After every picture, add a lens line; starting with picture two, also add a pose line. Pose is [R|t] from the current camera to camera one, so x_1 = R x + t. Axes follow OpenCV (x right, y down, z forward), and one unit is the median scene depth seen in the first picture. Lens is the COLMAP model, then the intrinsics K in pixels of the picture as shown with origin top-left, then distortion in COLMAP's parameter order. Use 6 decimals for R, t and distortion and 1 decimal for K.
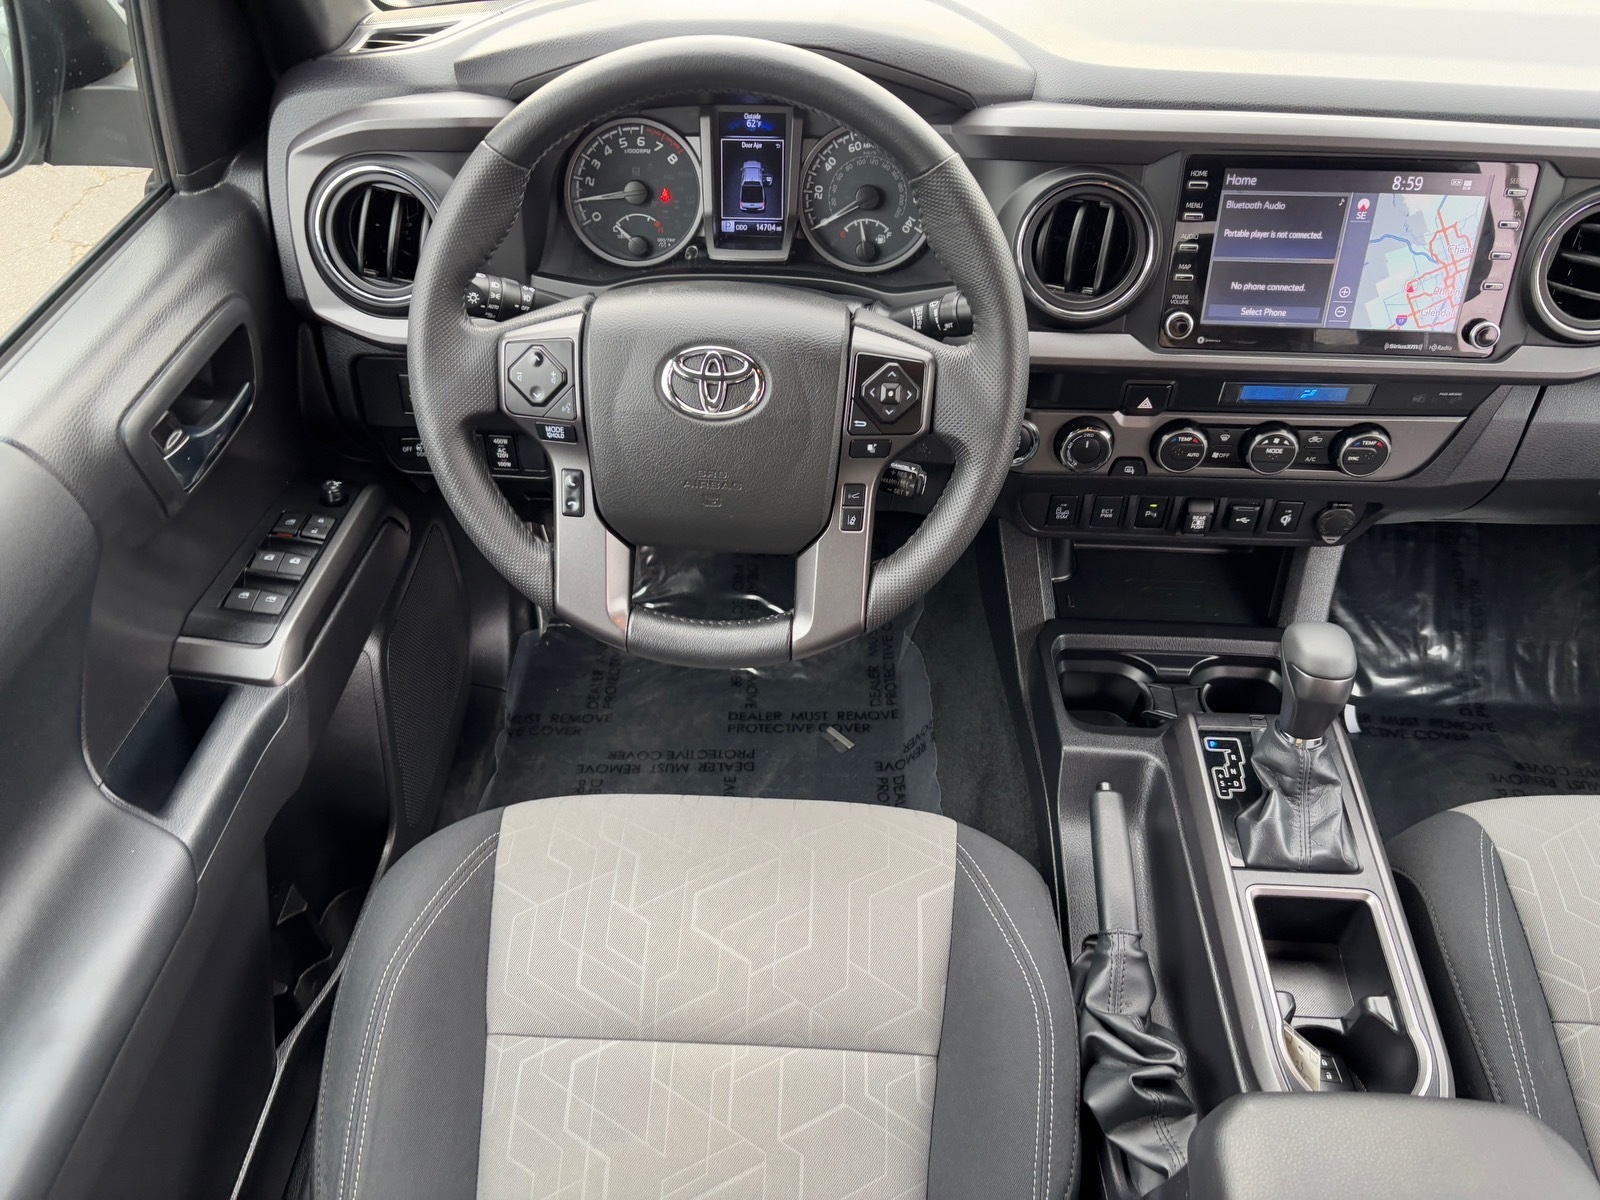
lens RADIAL K [[1234.4, 0, 780.8], [0, 1234.4, 609.4], [0, 0, 1]] dist [0.042010, -0.050794]
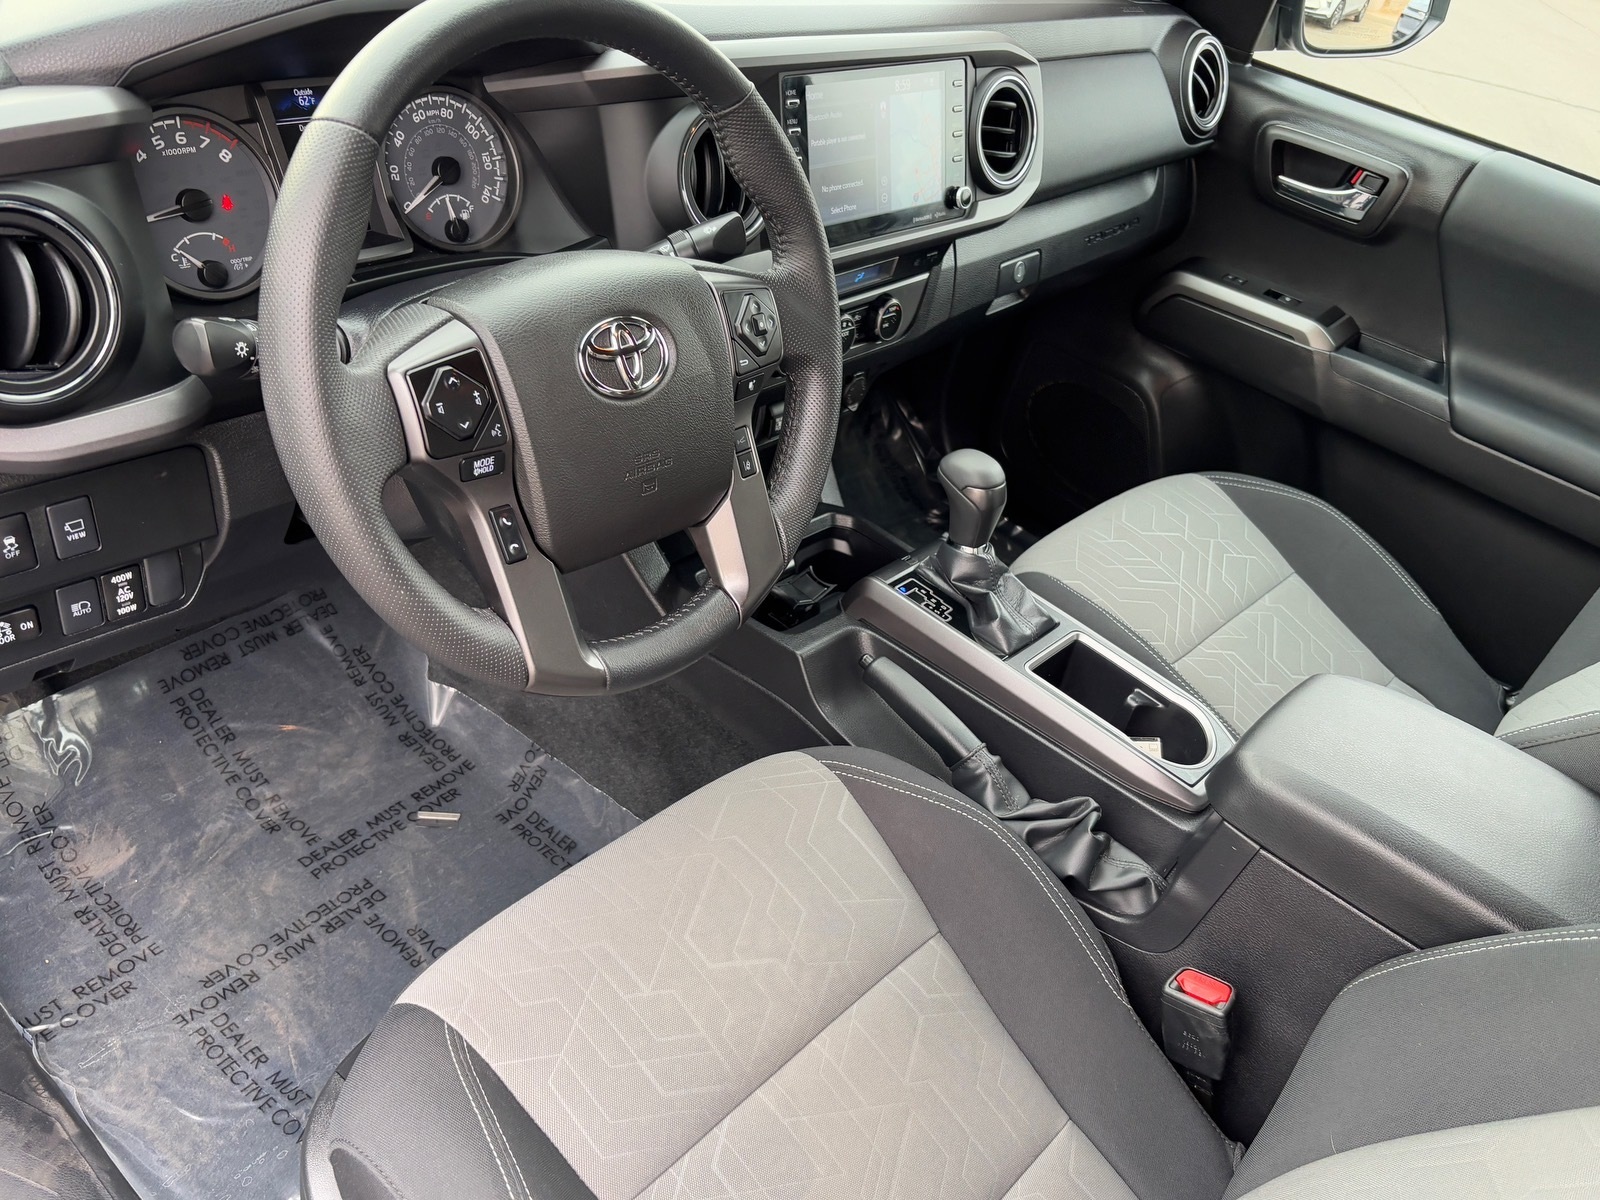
lens RADIAL K [[1341.9, 0, 807.0], [0, 1341.9, 602.7], [0, 0, 1]] dist [0.061471, -0.062826]
pose [[0.604666, -0.362048, 0.709437, -0.595568], [0.390210, 0.911156, 0.132408, -0.080037], [-0.694346, 0.196766, 0.692219, 0.216579]]
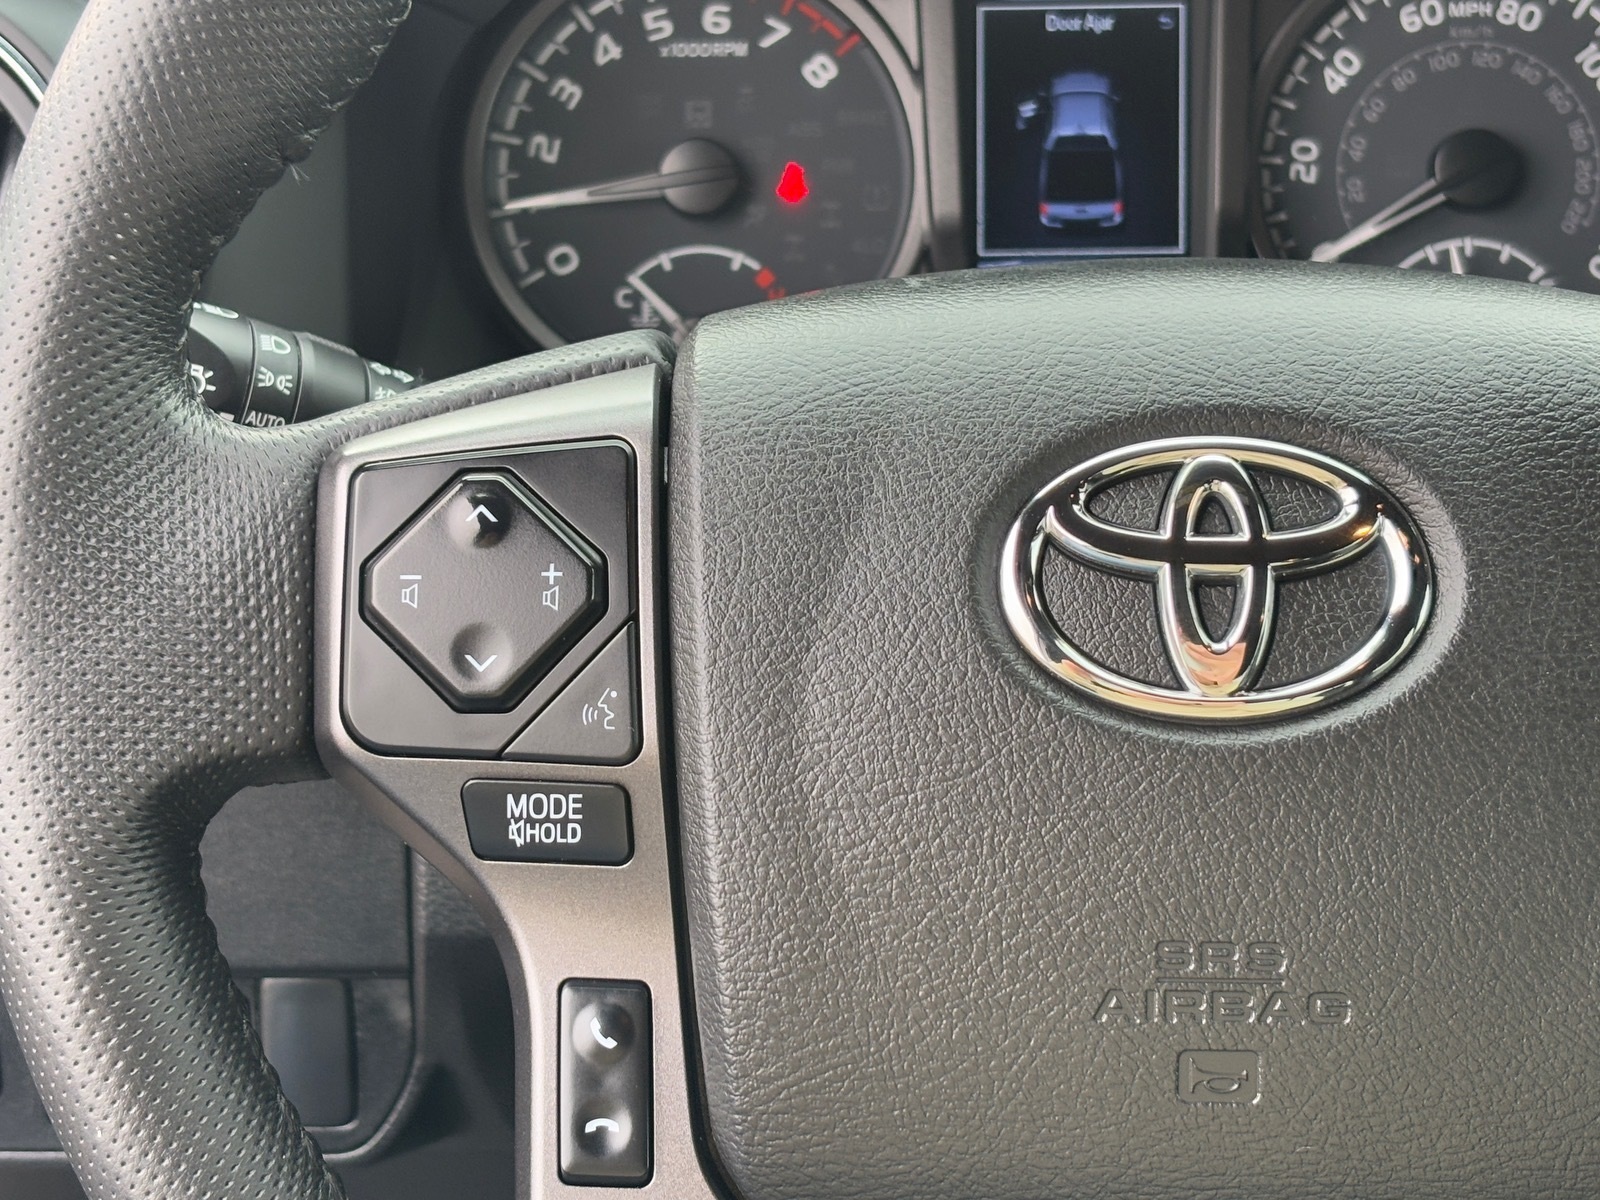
lens RADIAL K [[3011.3, 0, 775.3], [0, 3011.3, 611.4], [0, 0, 1]] dist [0.128761, 0.000000]
pose [[0.999187, -0.022338, 0.033551, -0.130595], [0.032711, 0.935743, -0.351162, 0.022319], [-0.023551, 0.351974, 0.935713, 0.364871]]
